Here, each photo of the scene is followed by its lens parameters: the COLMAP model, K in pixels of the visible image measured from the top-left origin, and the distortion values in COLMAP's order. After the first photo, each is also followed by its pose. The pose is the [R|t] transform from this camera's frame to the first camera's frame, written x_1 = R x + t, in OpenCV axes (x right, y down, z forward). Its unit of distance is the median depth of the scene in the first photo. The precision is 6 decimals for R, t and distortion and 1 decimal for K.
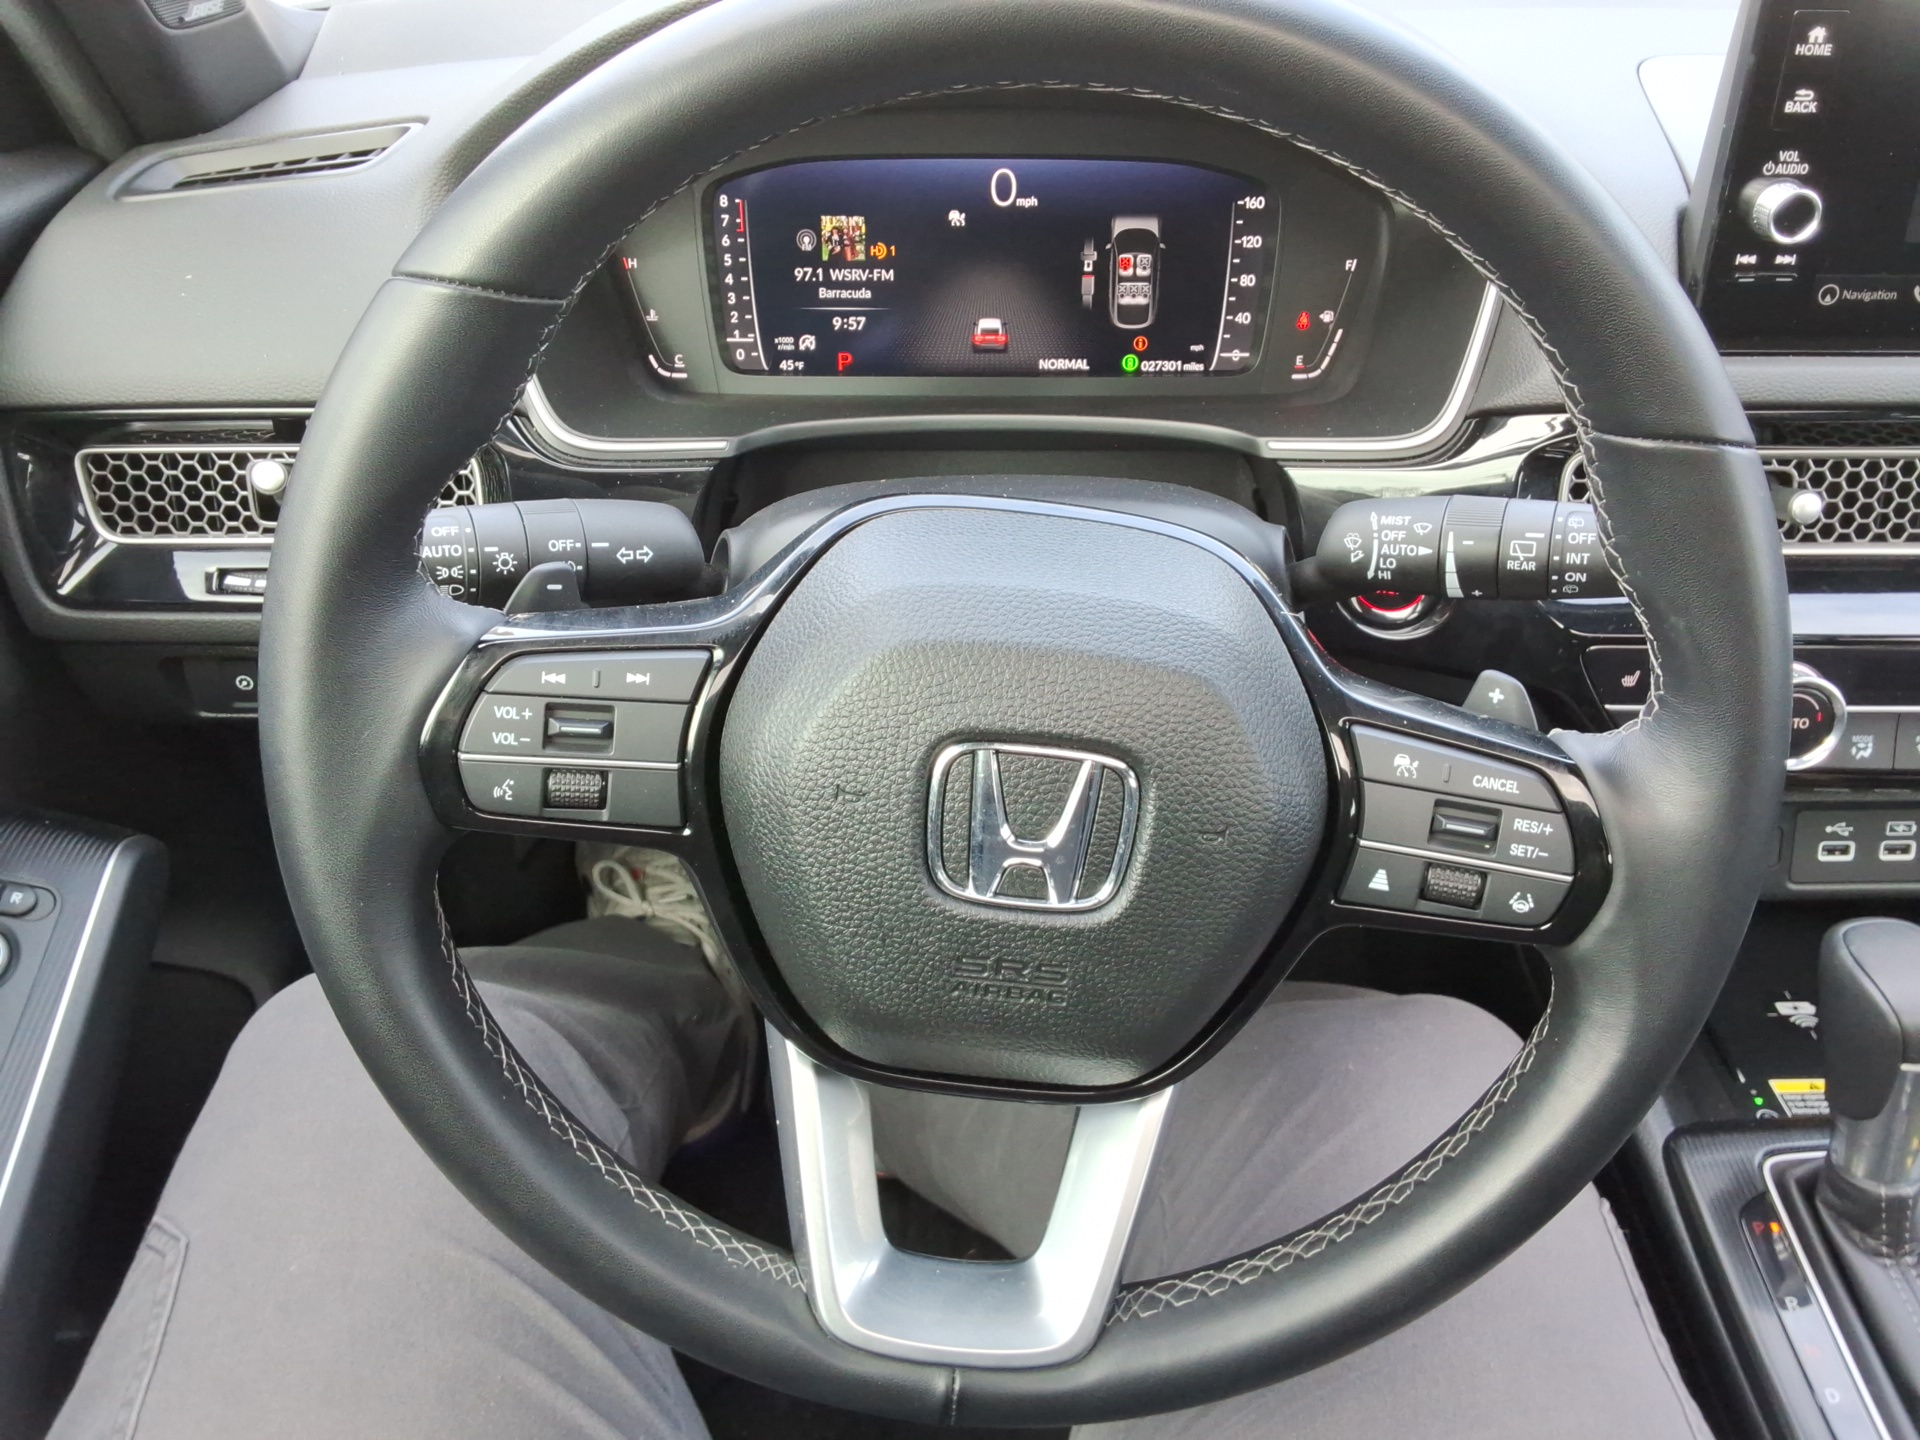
lens RADIAL K [[1521.1, 0, 979.0], [0, 1521.1, 711.9], [0, 0, 1]] dist [0.143909, -0.231982]
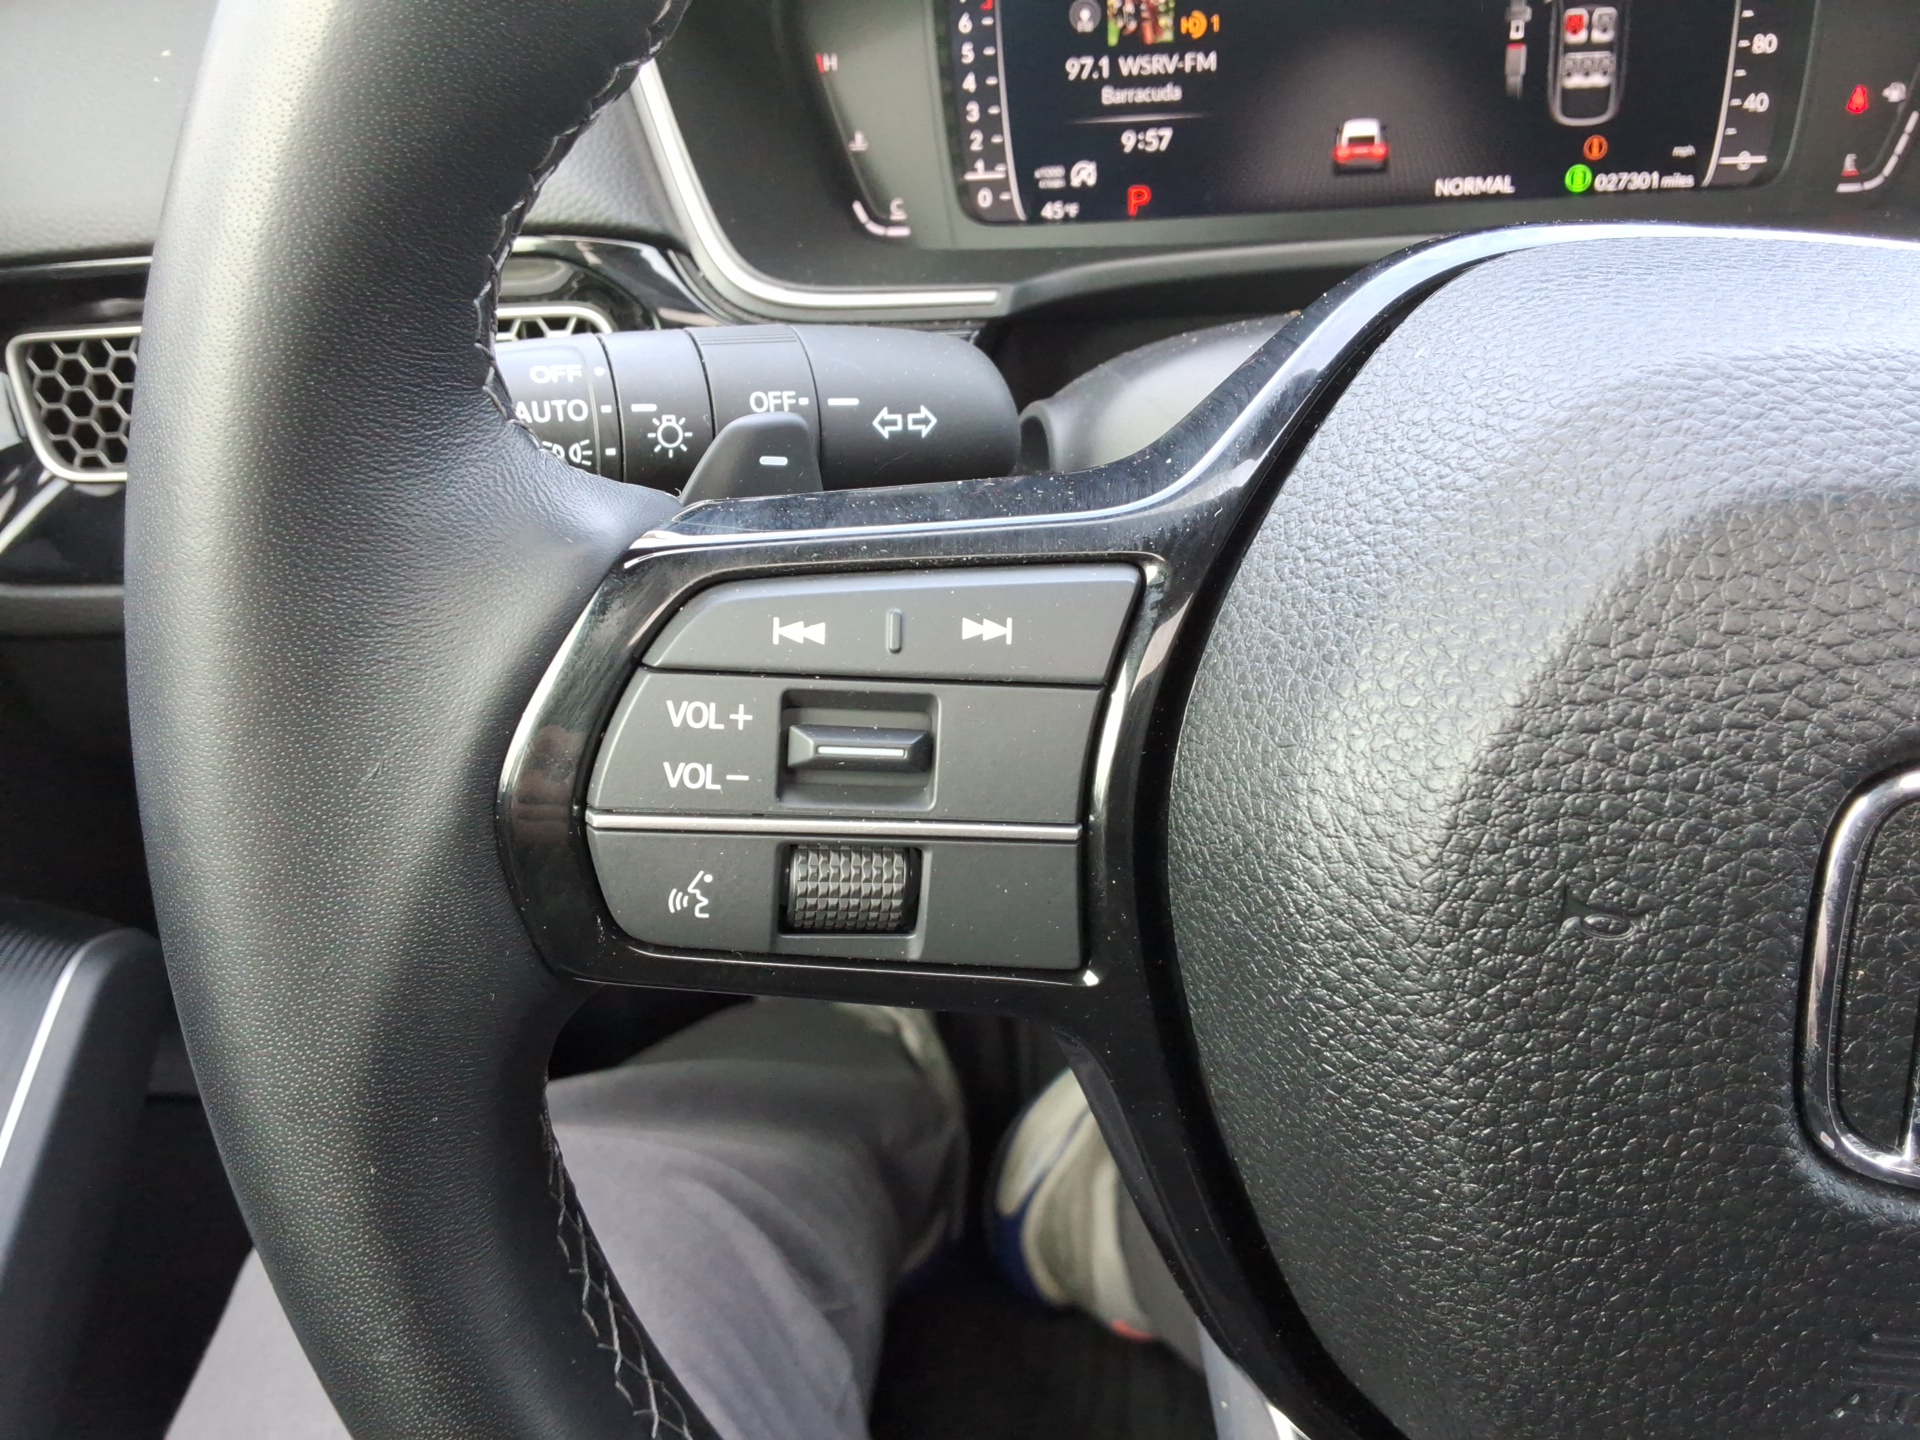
lens RADIAL K [[1560.8, 0, 984.4], [0, 1560.8, 711.5], [0, 0, 1]] dist [0.138709, -0.241588]
pose [[0.996364, -0.022040, -0.082300, -0.124729], [0.020838, 0.999664, -0.015440, 0.005121], [0.082612, 0.013669, 0.996488, 0.374186]]
